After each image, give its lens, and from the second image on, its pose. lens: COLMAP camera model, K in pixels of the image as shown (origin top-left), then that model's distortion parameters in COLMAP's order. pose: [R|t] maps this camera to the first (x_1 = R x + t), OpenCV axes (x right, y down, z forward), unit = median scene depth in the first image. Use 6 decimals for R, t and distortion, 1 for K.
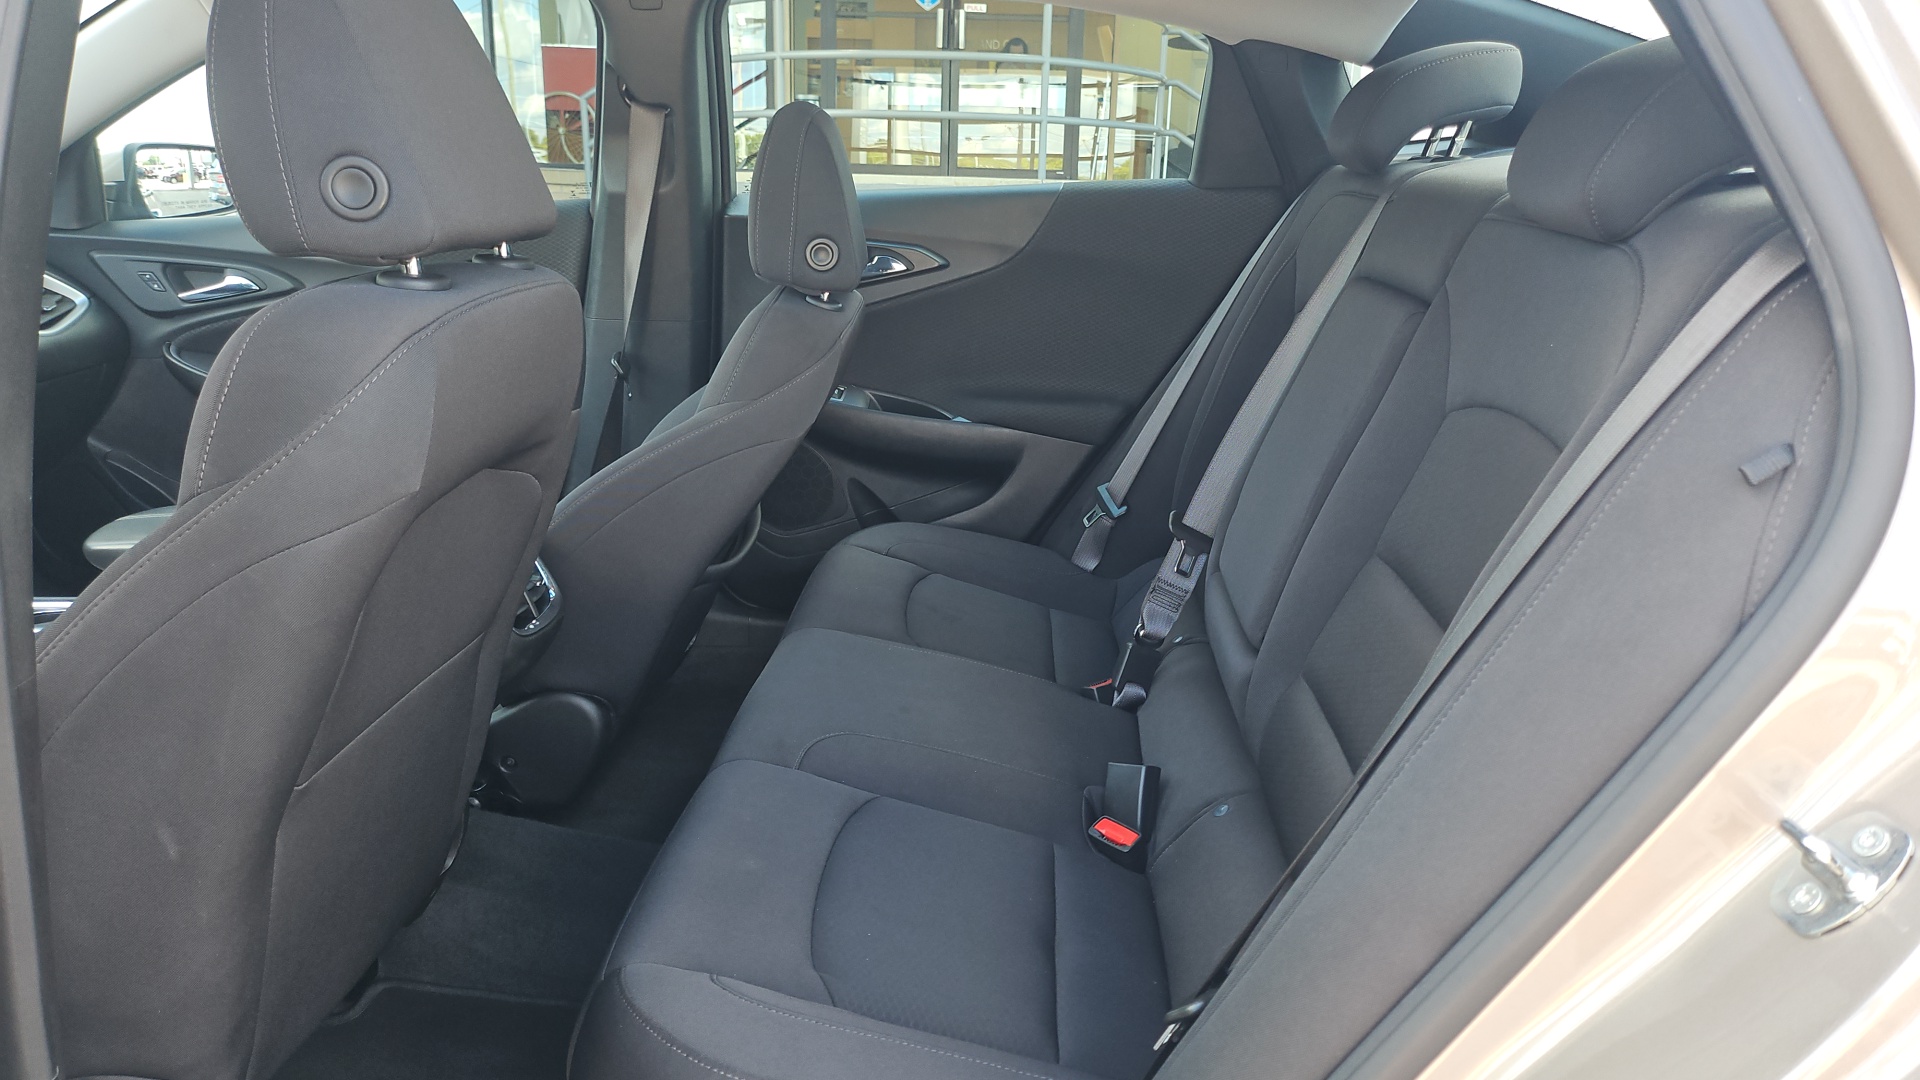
lens RADIAL K [[1290.9, 0, 960.0], [0, 1290.9, 540.0], [0, 0, 1]] dist [0.134012, -0.178449]
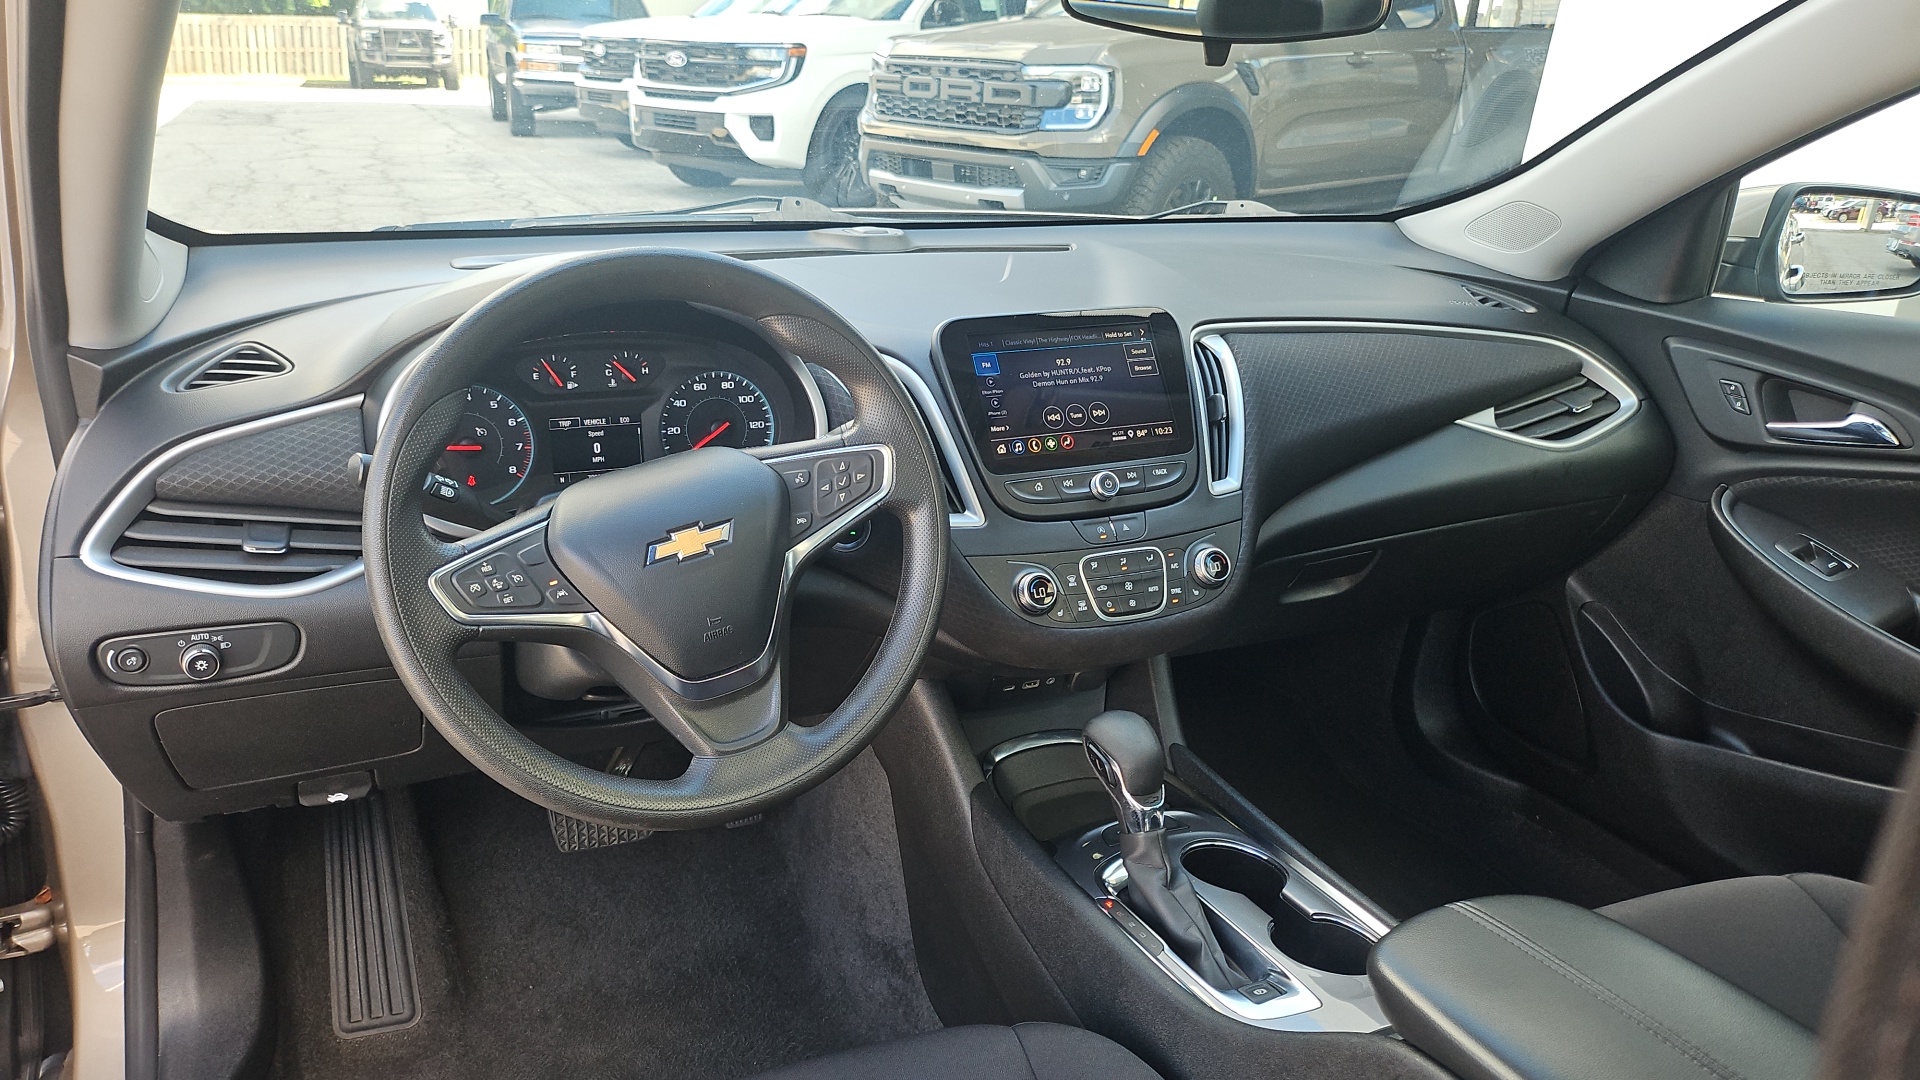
lens RADIAL K [[1382.0, 0, 960.0], [0, 1382.0, 540.0], [0, 0, 1]] dist [0.055384, -0.045081]
pose [[0.469681, 0.300775, -0.830021, -0.137774], [-0.289852, 0.940595, 0.176826, -0.103066], [0.833898, 0.157531, 0.528959, 0.229720]]
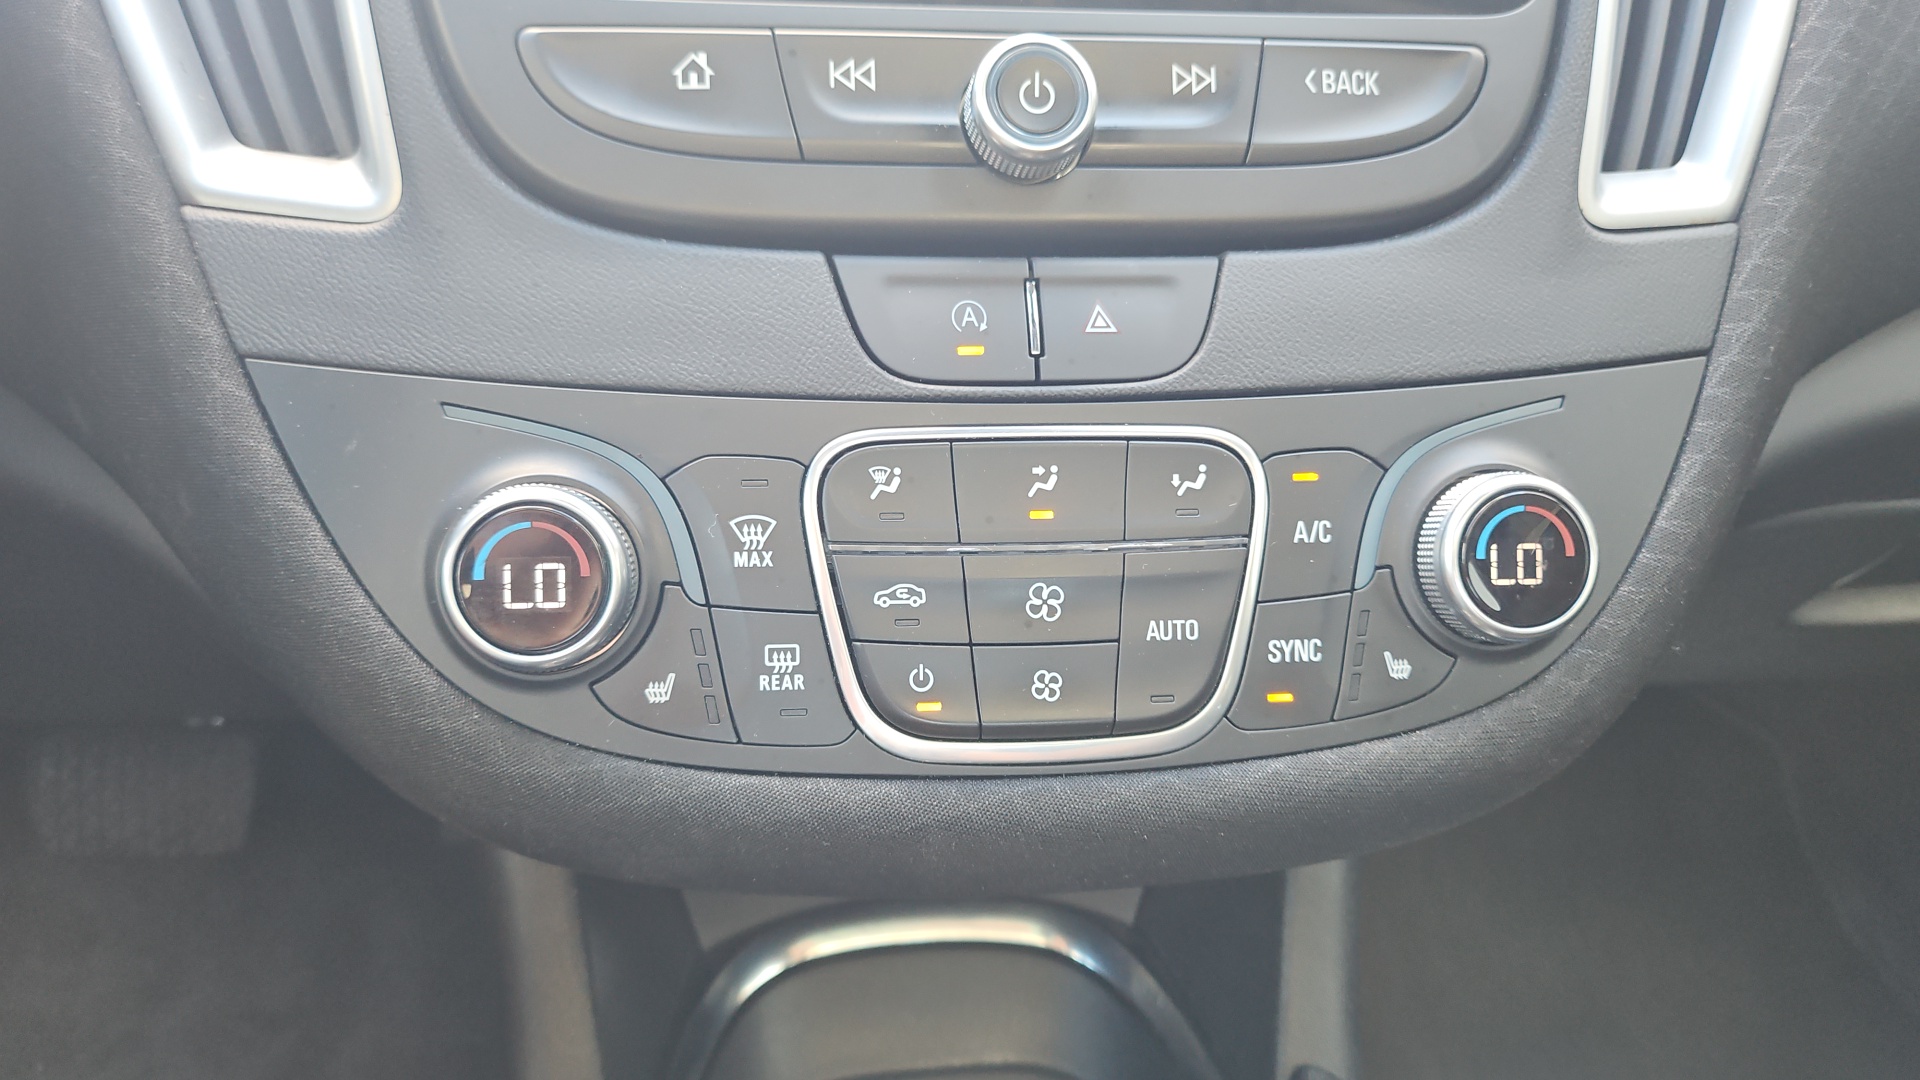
lens RADIAL K [[1419.7, 0, 935.0], [0, 1419.7, 567.2], [0, 0, 1]] dist [0.013337, -0.058172]
pose [[0.161516, 0.499650, -0.851036, -0.372279], [-0.334223, 0.839093, 0.429207, -0.070372], [0.928551, 0.215112, 0.302521, 0.451951]]
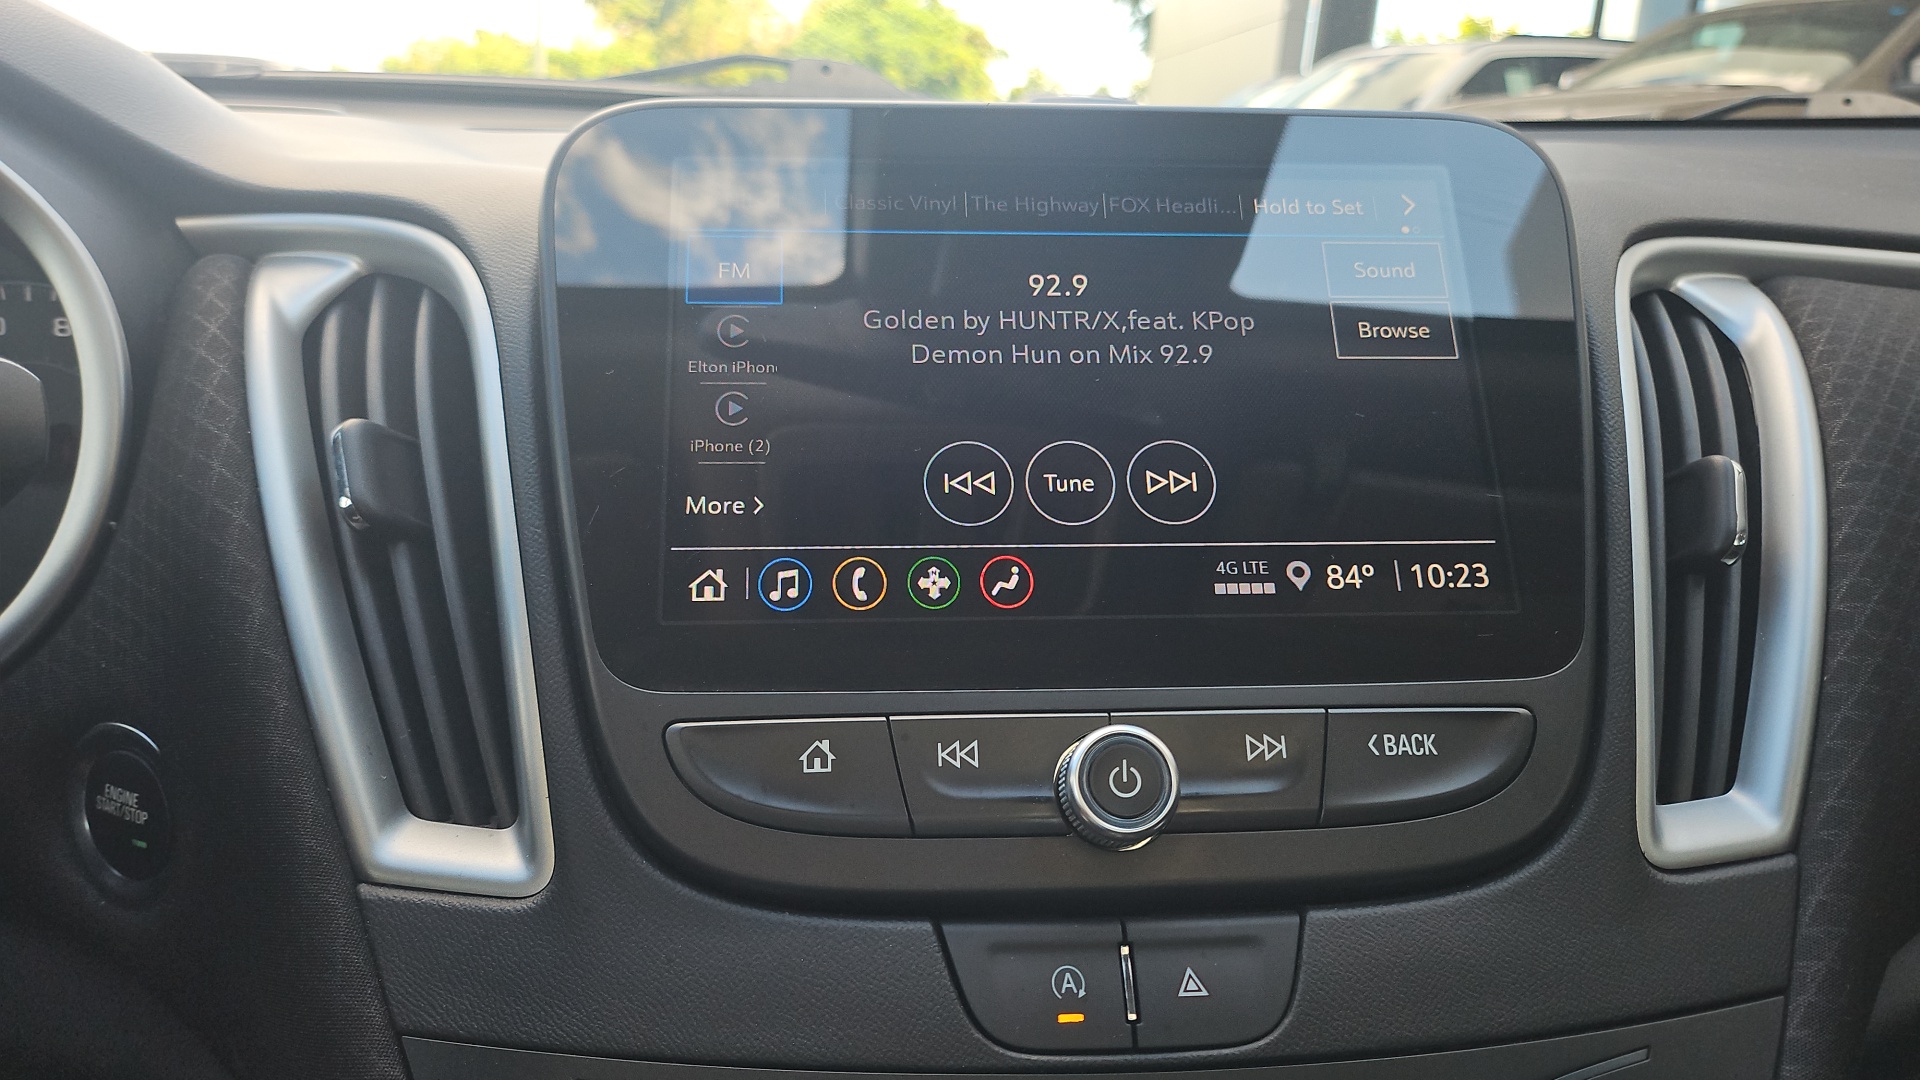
lens RADIAL K [[1413.4, 0, 935.8], [0, 1413.4, 536.0], [0, 0, 1]] dist [0.021338, -0.048085]
pose [[0.118279, 0.245628, -0.962121, -0.372706], [-0.312525, 0.928890, 0.198724, -0.089576], [0.942517, 0.277182, 0.186633, 0.443298]]
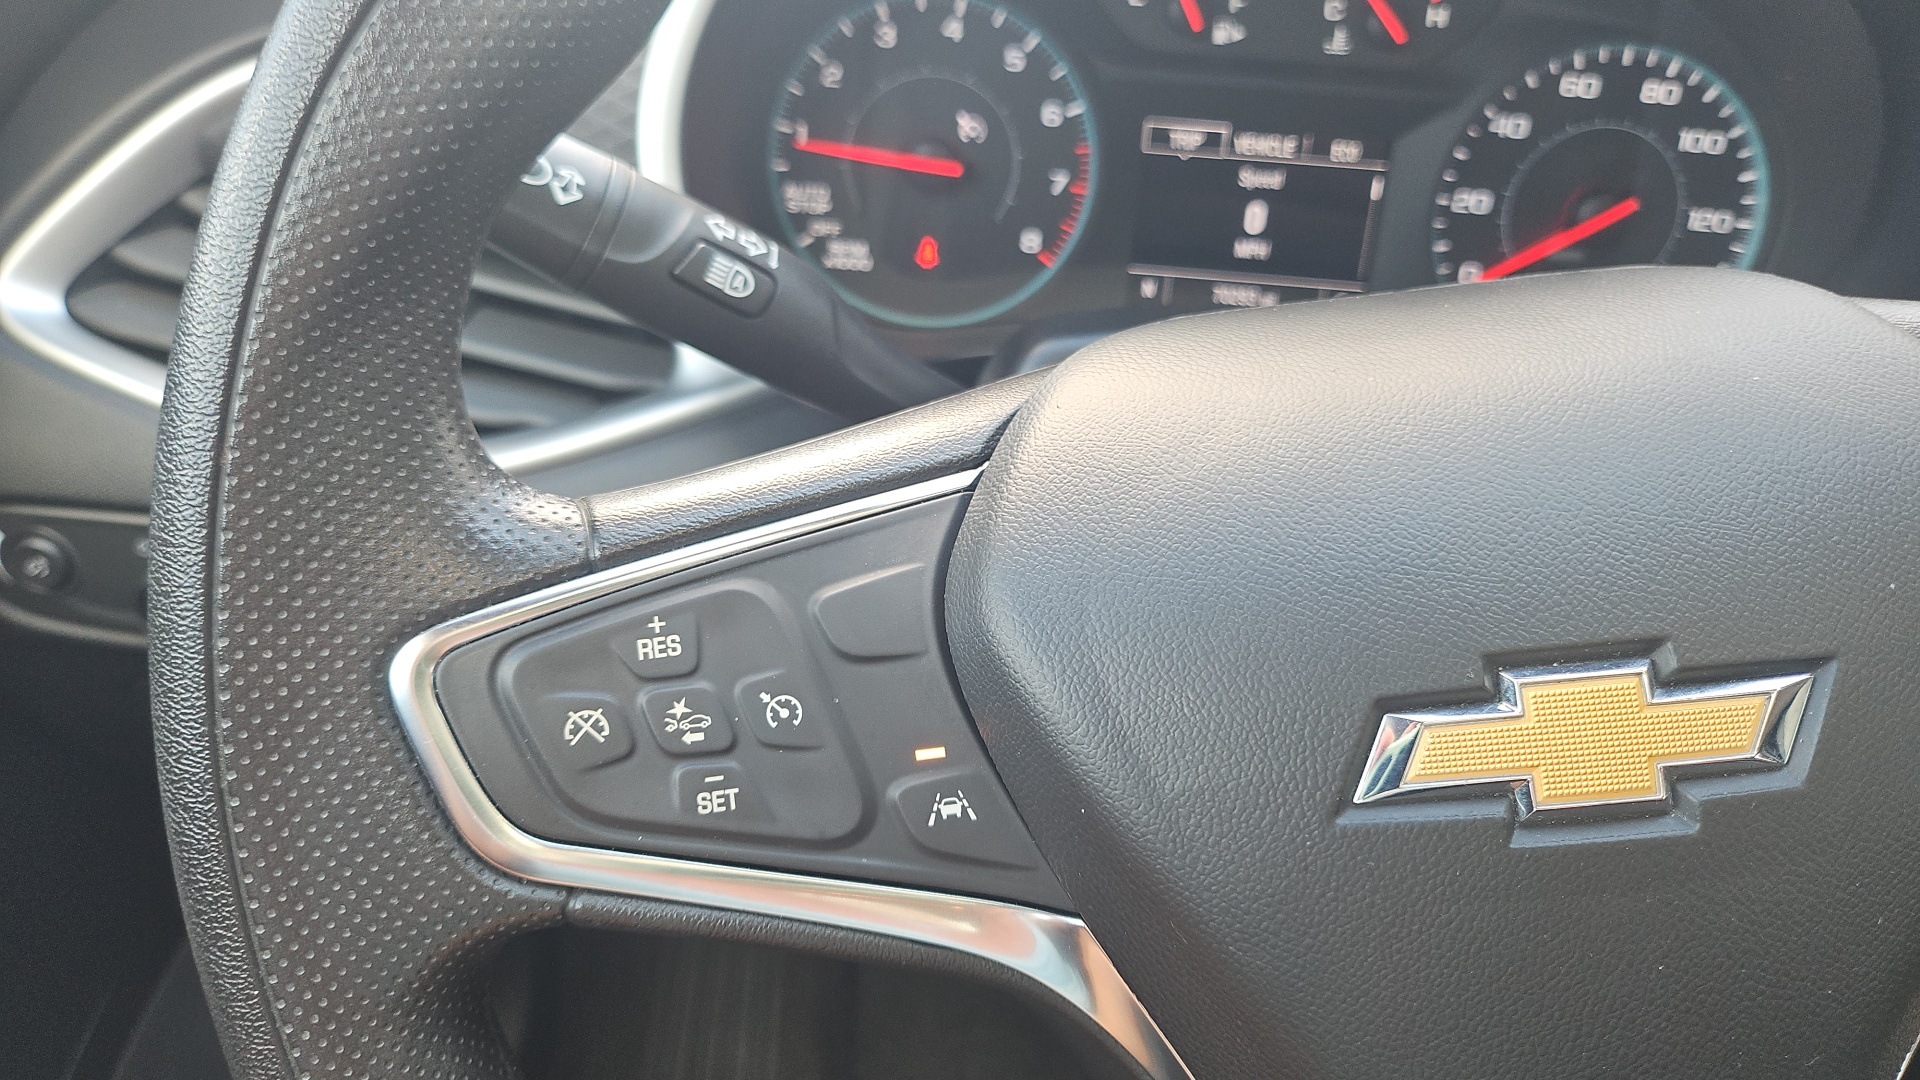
lens RADIAL K [[1421.4, 0, 938.1], [0, 1421.4, 544.5], [0, 0, 1]] dist [-0.002661, -0.009268]
pose [[-0.012289, 0.472819, -0.881074, -0.372730], [-0.346817, 0.824426, 0.447257, -0.055059], [0.937852, 0.311068, 0.153850, 0.304448]]
